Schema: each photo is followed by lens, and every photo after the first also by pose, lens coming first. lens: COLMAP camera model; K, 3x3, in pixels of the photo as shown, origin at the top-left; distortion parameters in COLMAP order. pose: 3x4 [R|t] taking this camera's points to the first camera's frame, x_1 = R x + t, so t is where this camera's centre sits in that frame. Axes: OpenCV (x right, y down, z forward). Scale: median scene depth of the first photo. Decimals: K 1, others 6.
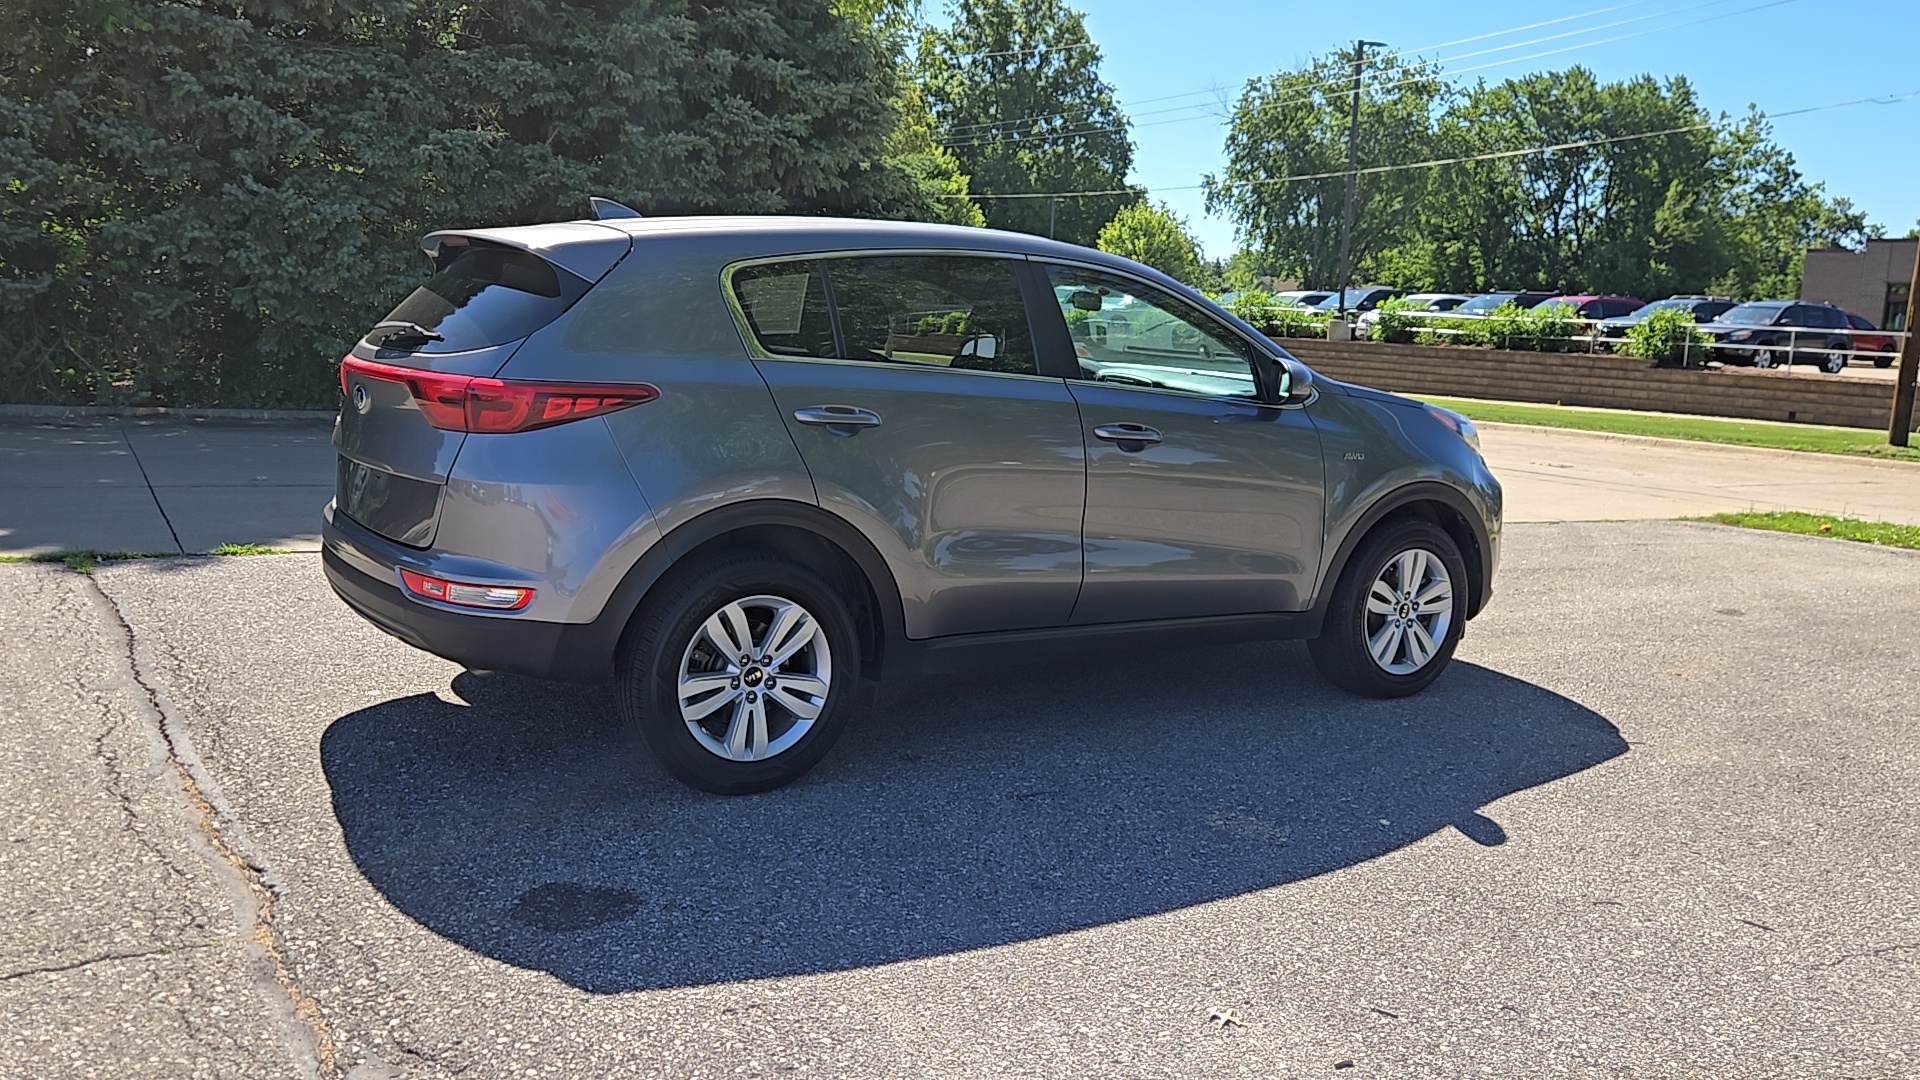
lens RADIAL K [[1632.8, 0, 994.1], [0, 1632.8, 478.1], [0, 0, 1]] dist [0.004401, 0.001228]
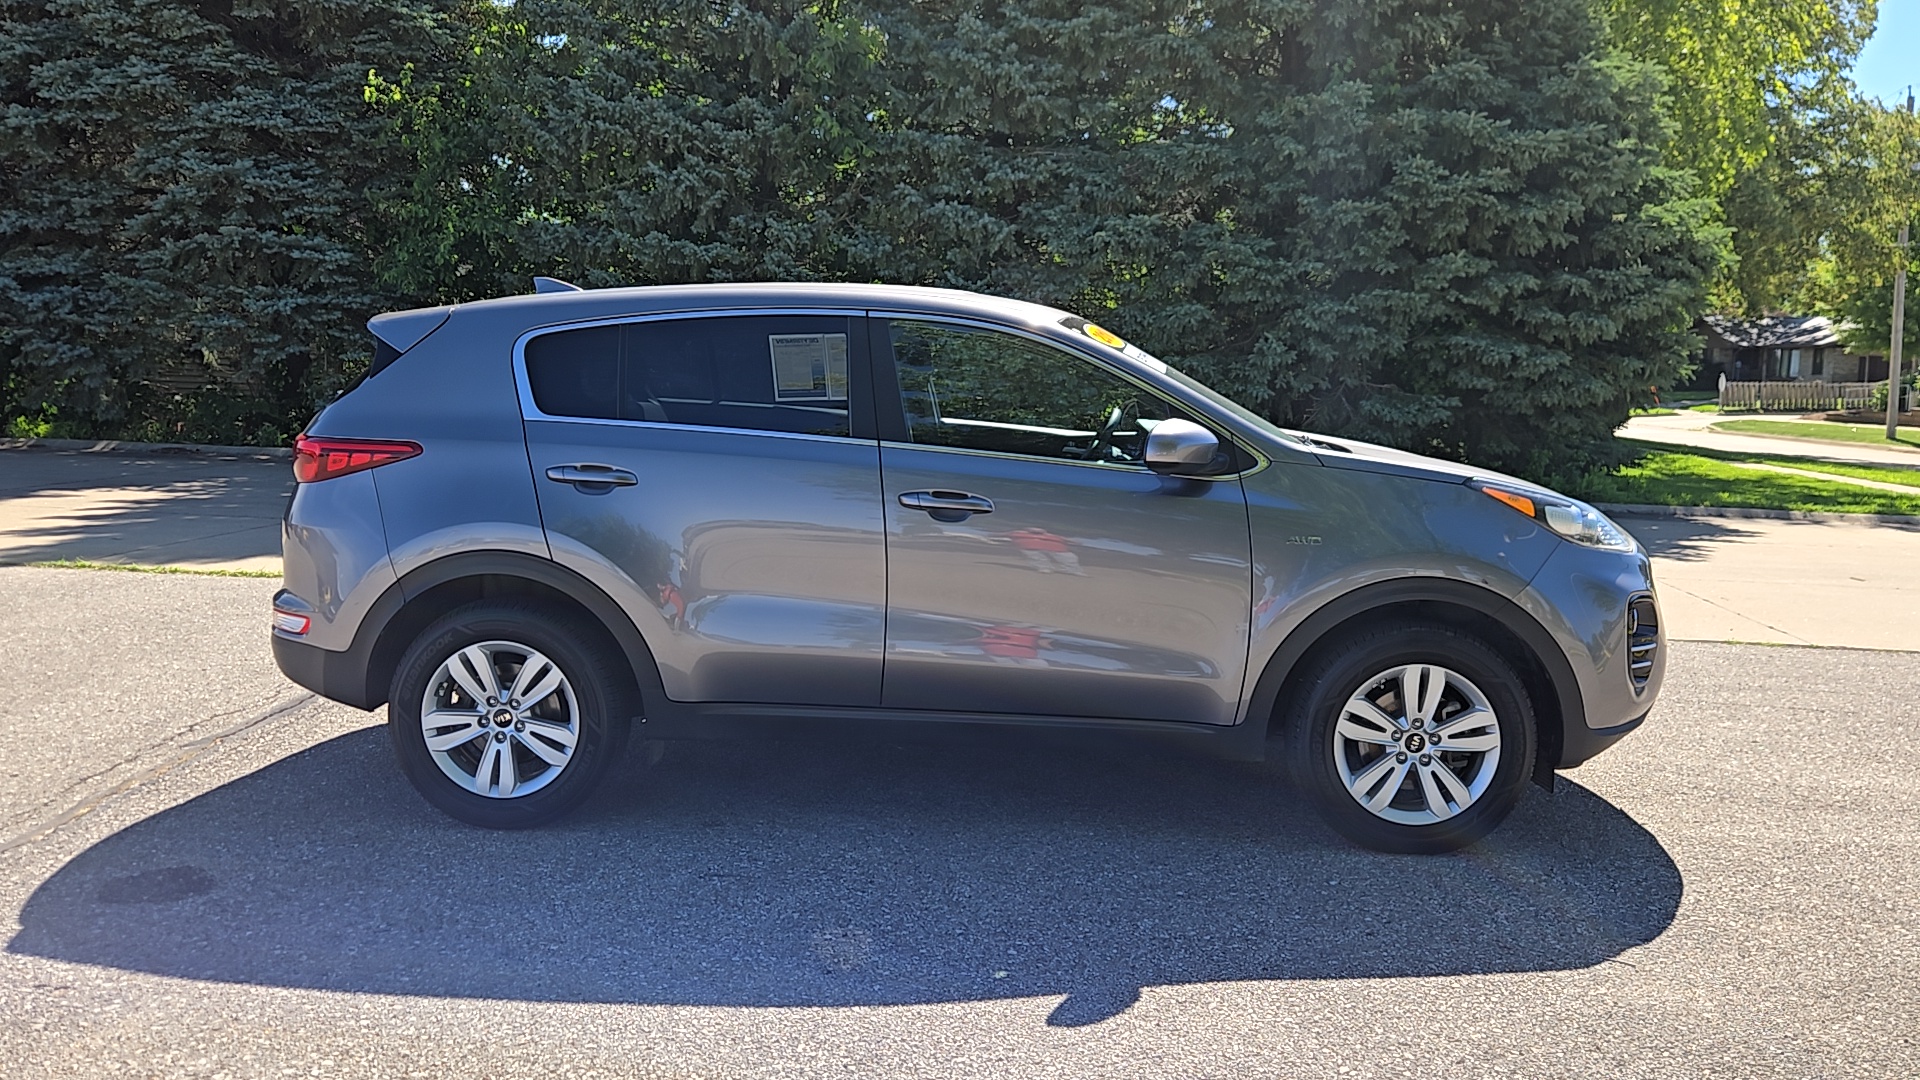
lens RADIAL K [[1579.8, 0, 960.7], [0, 1579.8, 546.3], [0, 0, 1]] dist [-0.003709, 0.011188]
pose [[0.798649, 0.043270, -0.600239, 0.692509], [-0.044934, 0.998915, 0.012222, -0.014789], [0.600117, 0.017210, 0.799727, 0.358222]]
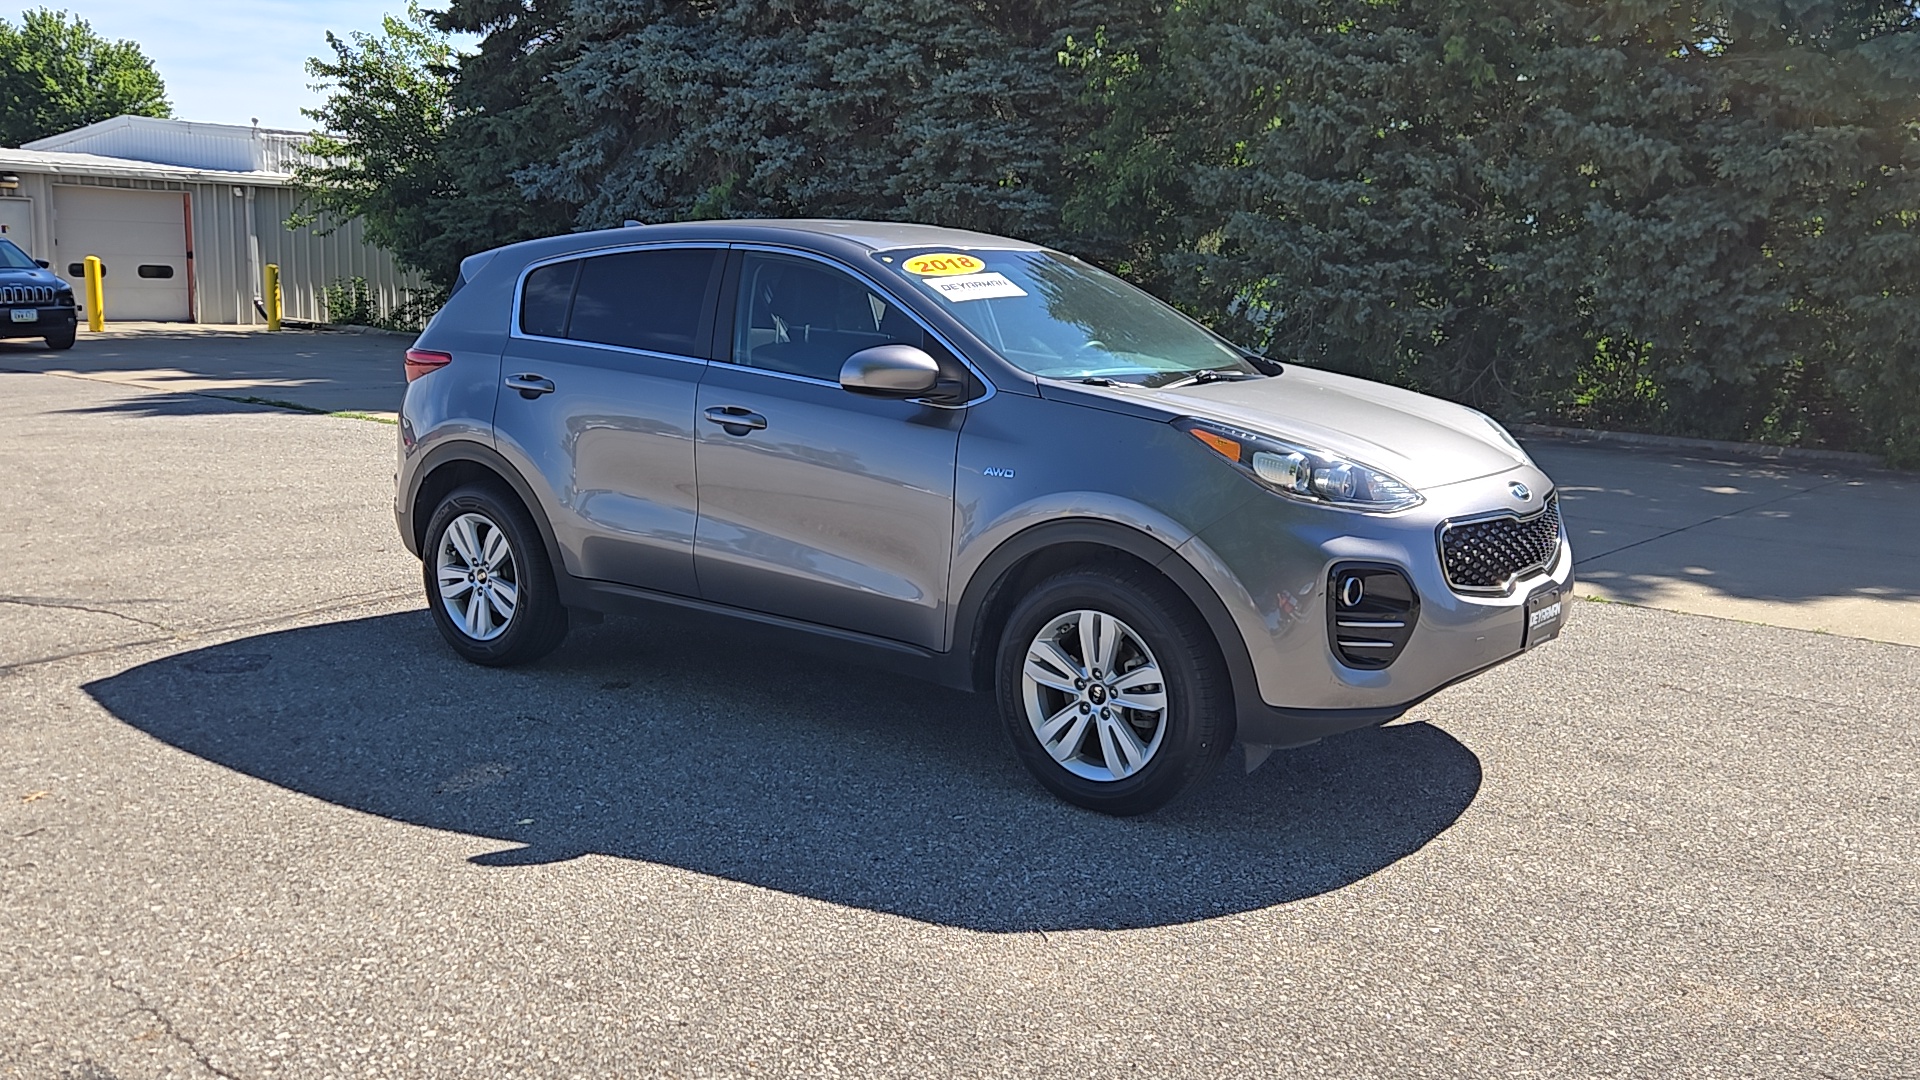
lens RADIAL K [[1579.8, 0, 960.7], [0, 1579.8, 546.3], [0, 0, 1]] dist [-0.003709, 0.011188]
pose [[0.329699, 0.116809, -0.936832, 1.167289], [-0.098700, 0.991143, 0.088845, -0.053694], [0.938913, 0.063173, 0.338308, 0.925308]]
